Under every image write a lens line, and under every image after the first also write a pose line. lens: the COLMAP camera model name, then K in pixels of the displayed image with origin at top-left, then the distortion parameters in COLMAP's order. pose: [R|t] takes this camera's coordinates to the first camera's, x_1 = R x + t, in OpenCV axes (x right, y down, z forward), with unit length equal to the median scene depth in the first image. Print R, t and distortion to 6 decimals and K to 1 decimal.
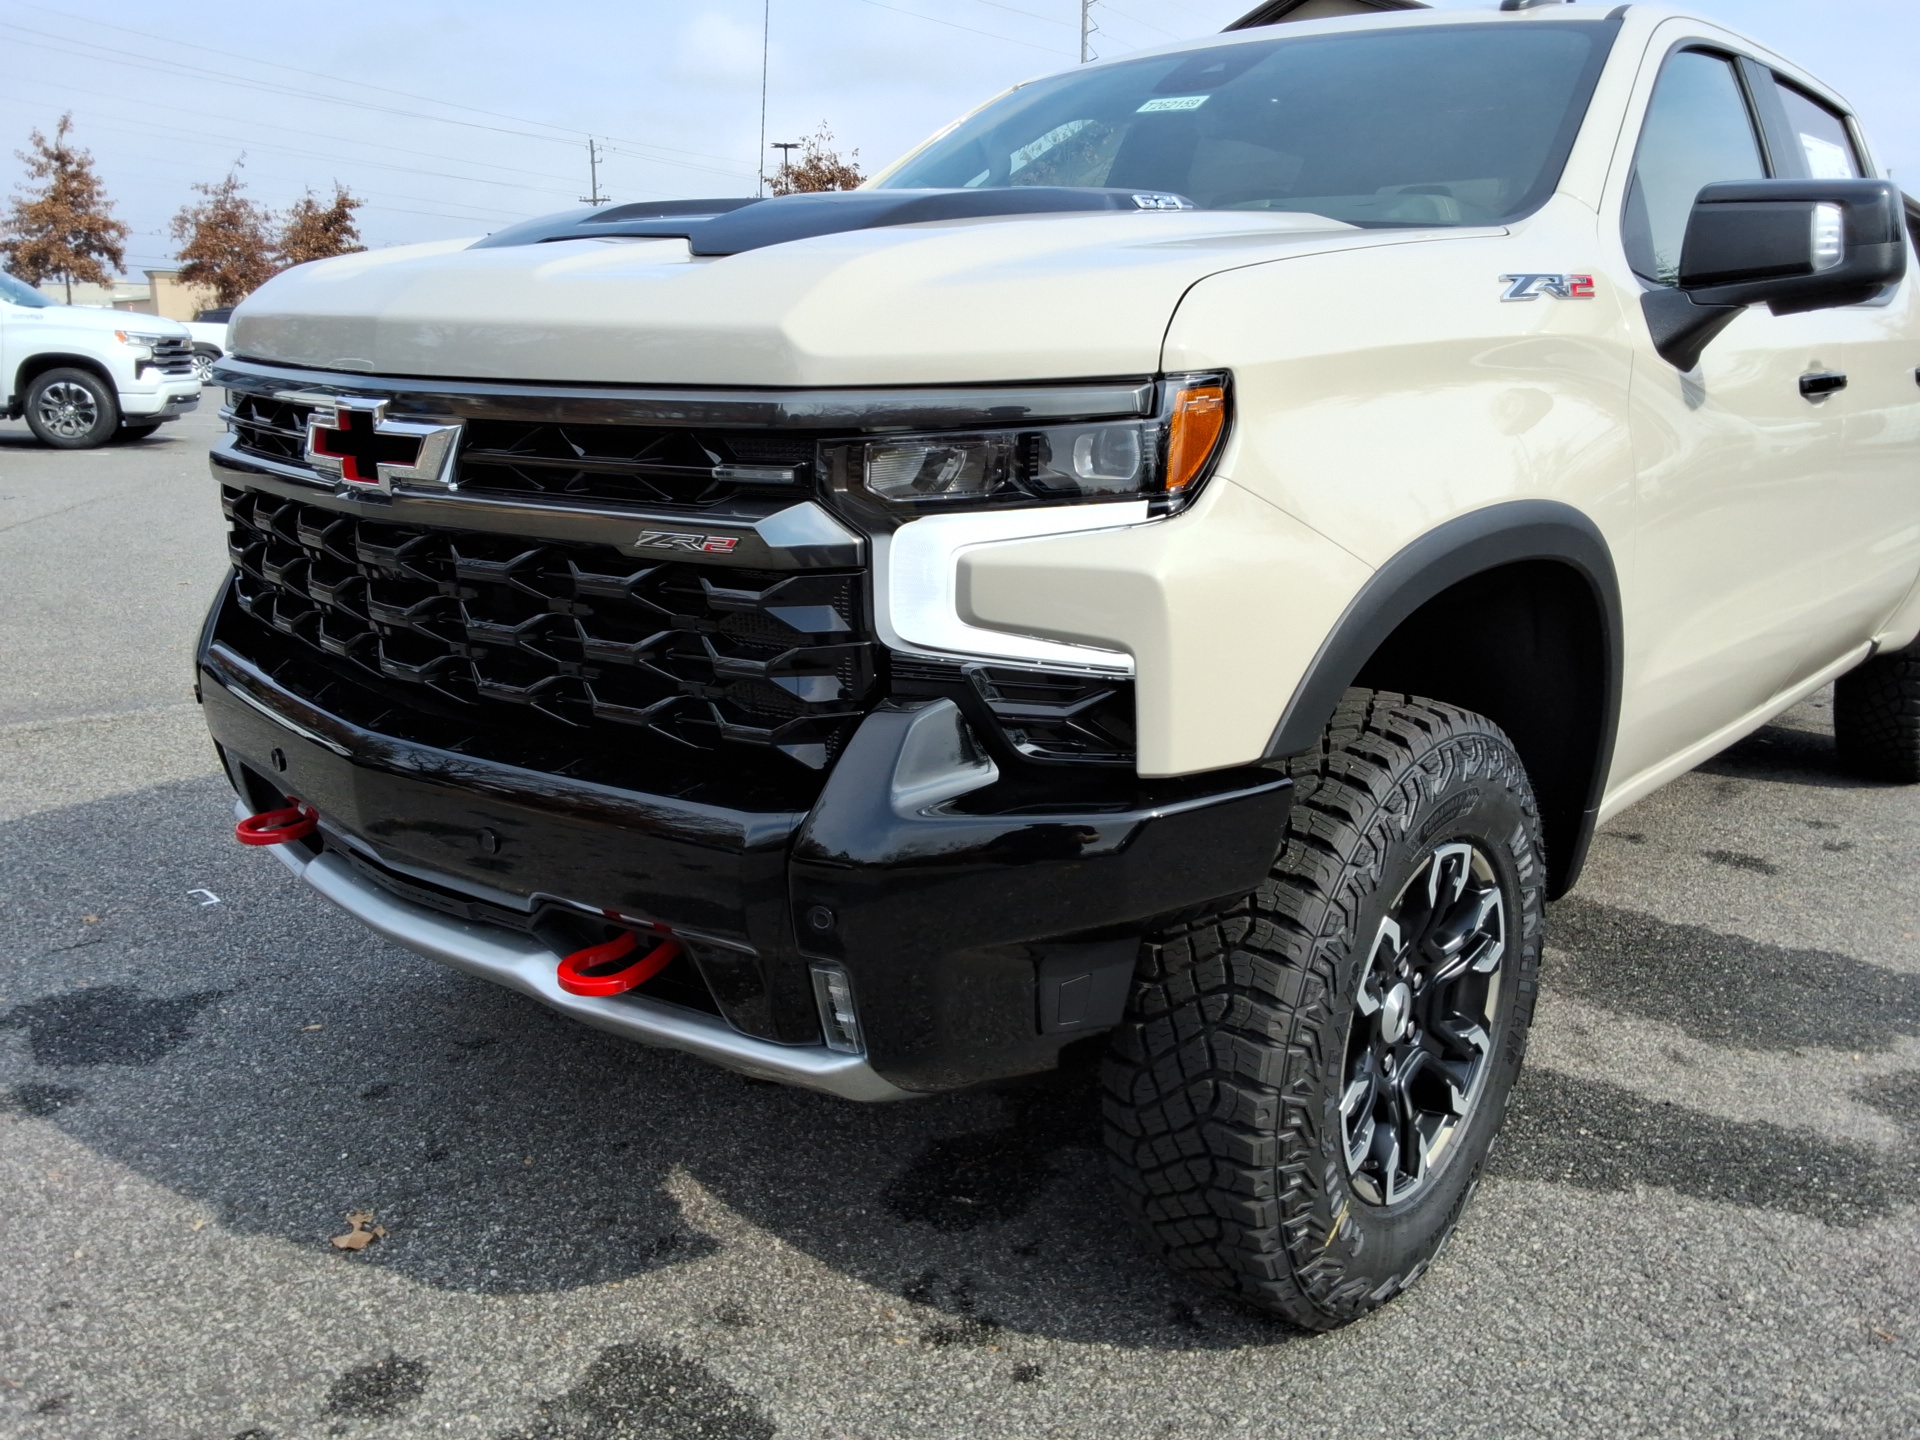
lens RADIAL K [[1541.2, 0, 975.4], [0, 1541.2, 704.7], [0, 0, 1]] dist [0.118131, -0.171566]
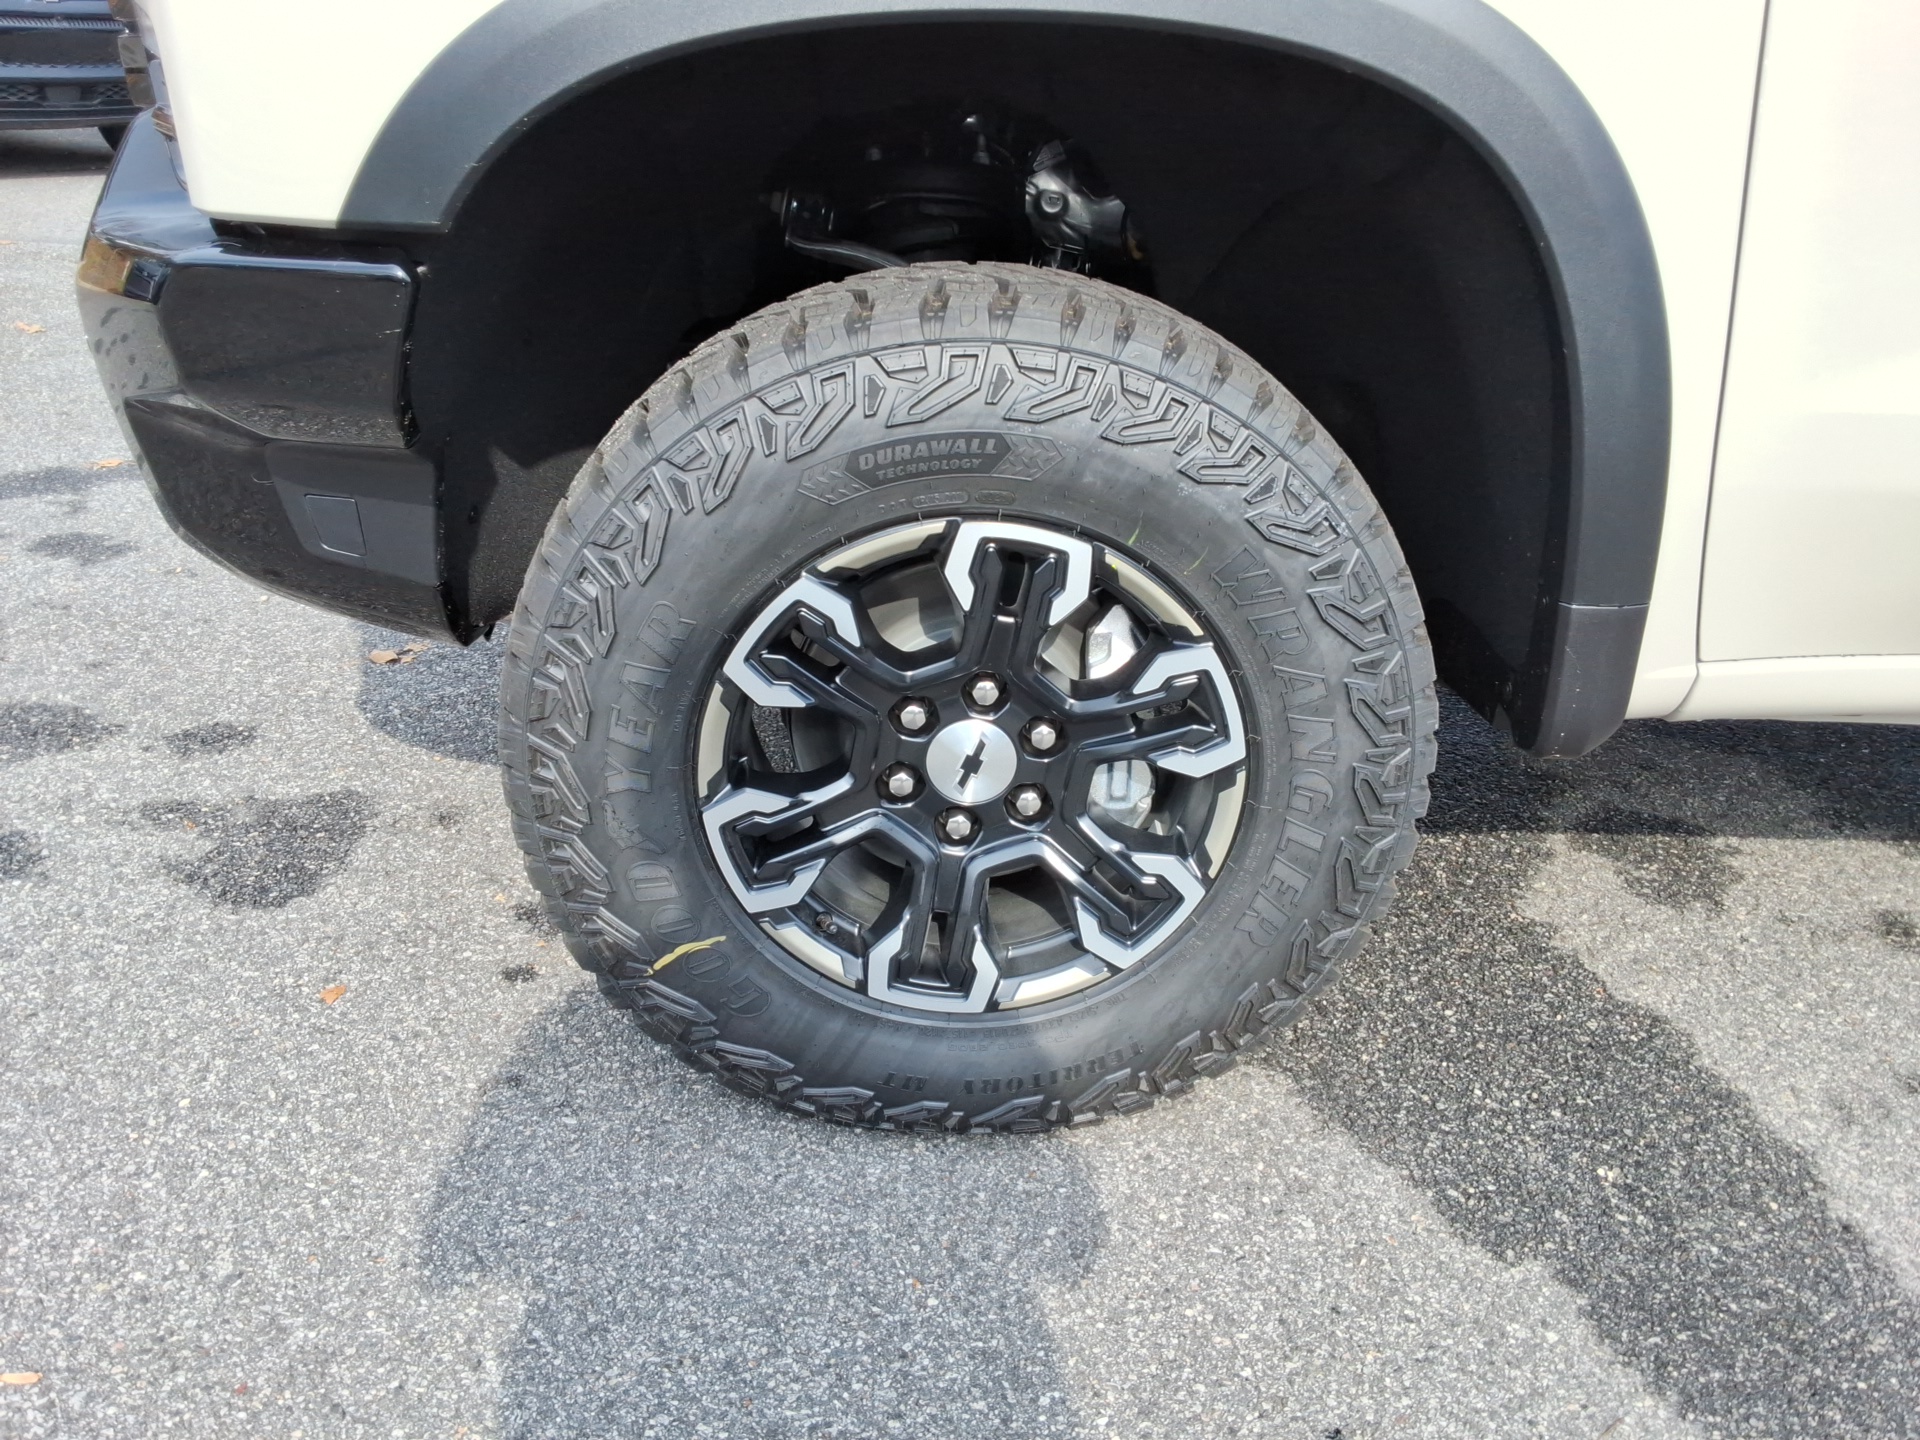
lens RADIAL K [[1542.2, 0, 976.0], [0, 1542.2, 697.8], [0, 0, 1]] dist [0.115502, -0.184886]
pose [[0.672986, 0.307364, -0.672769, 0.654508], [-0.196092, 0.951165, 0.238398, 0.009900], [0.713189, -0.028513, 0.700392, 0.485908]]
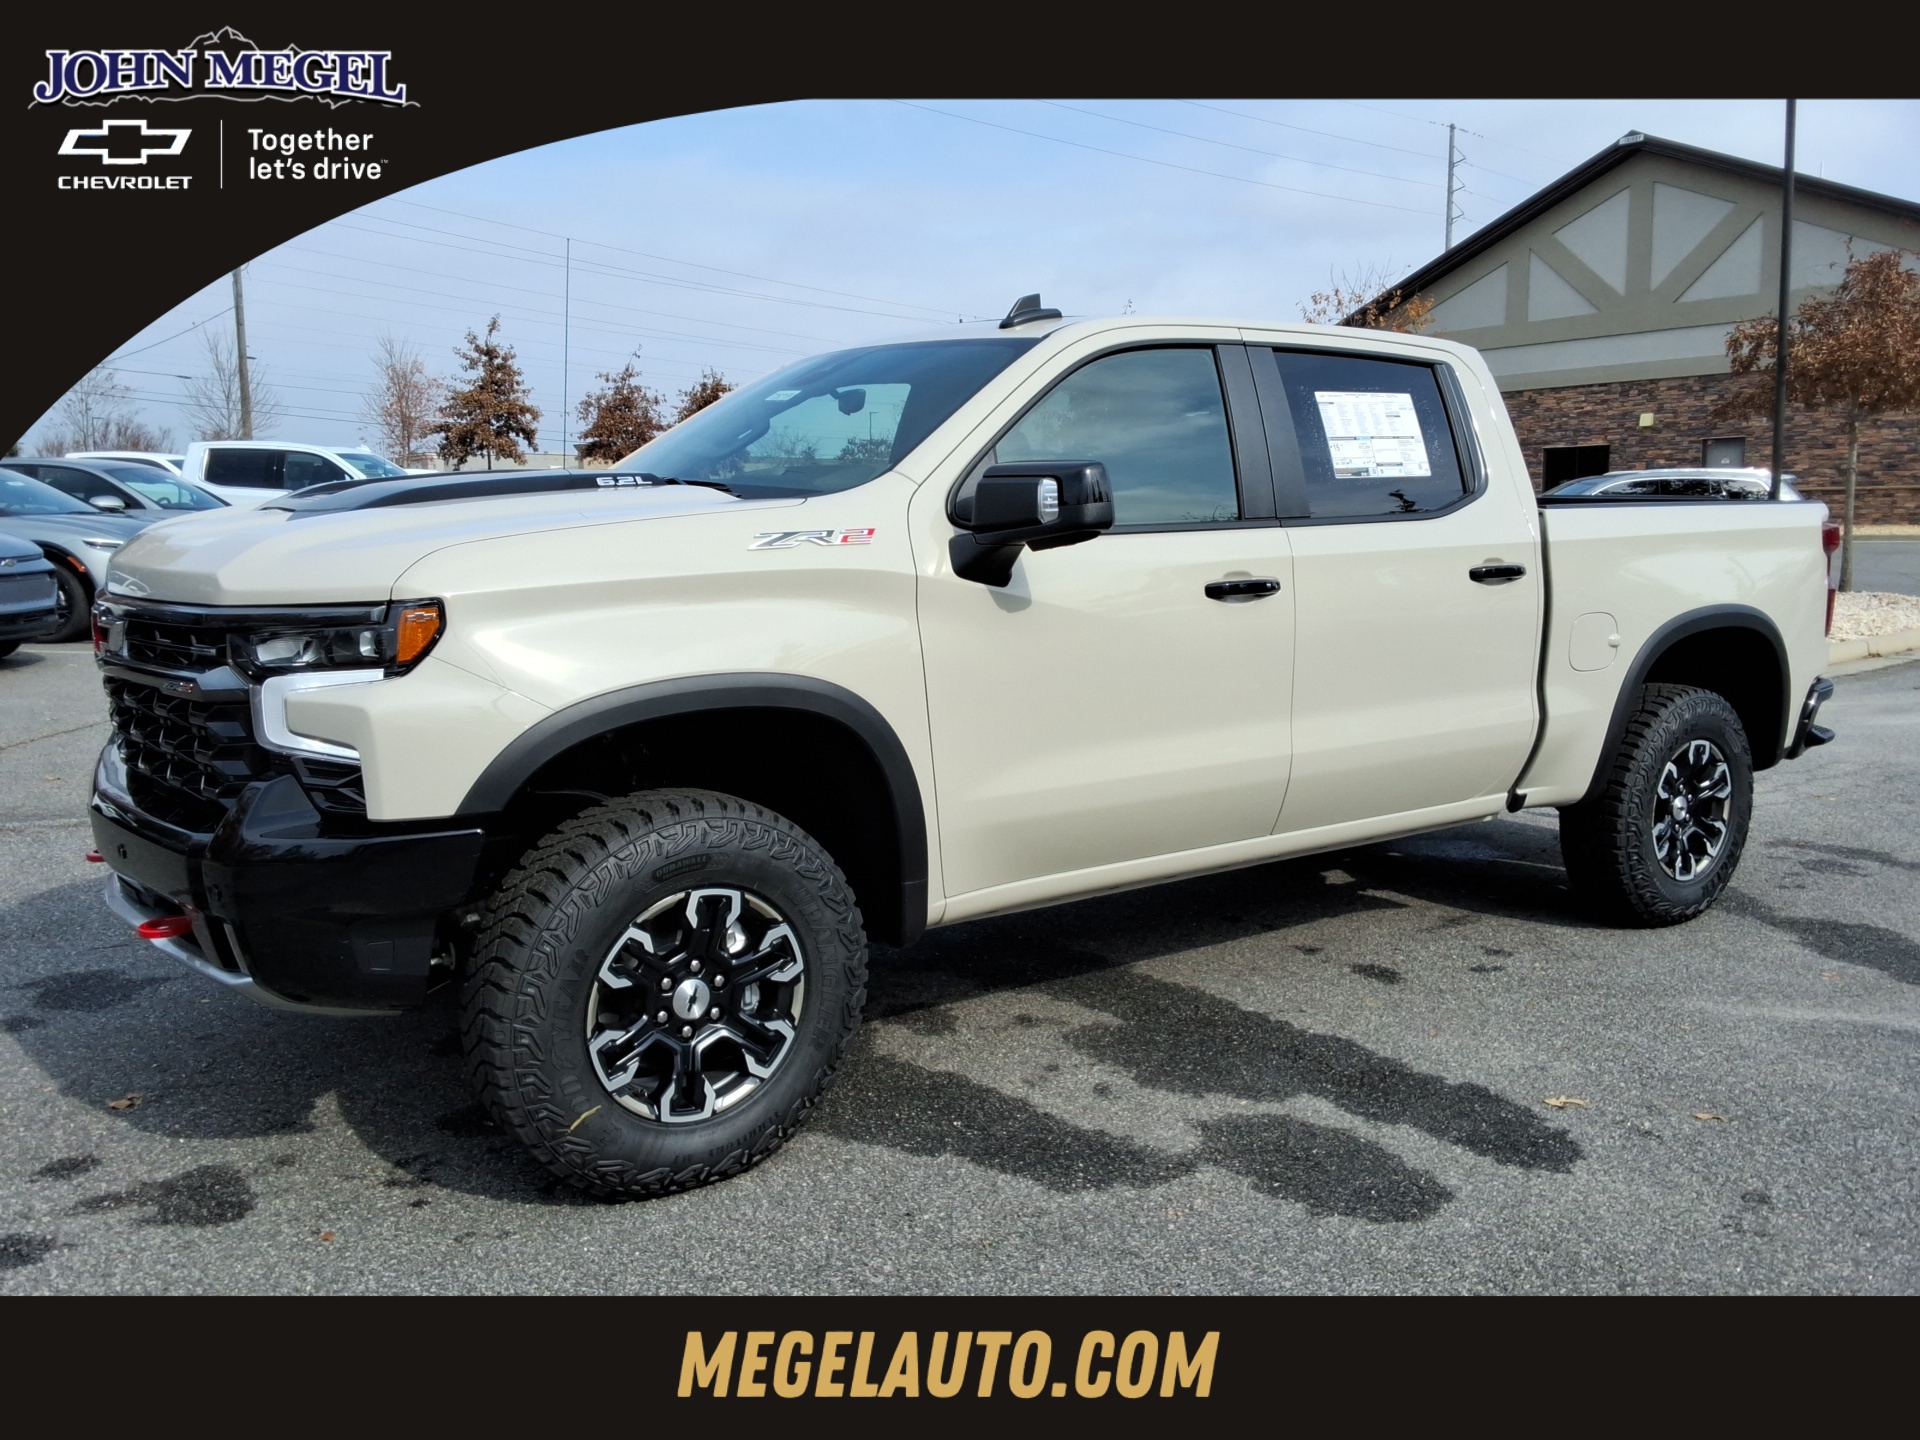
lens RADIAL K [[1535.9, 0, 982.8], [0, 1535.9, 704.2], [0, 0, 1]] dist [0.134034, -0.225741]
pose [[0.974212, 0.022657, -0.224492, 0.814981], [-0.044038, 0.994904, -0.090698, 0.030519], [0.221293, 0.098246, 0.970246, -0.418659]]
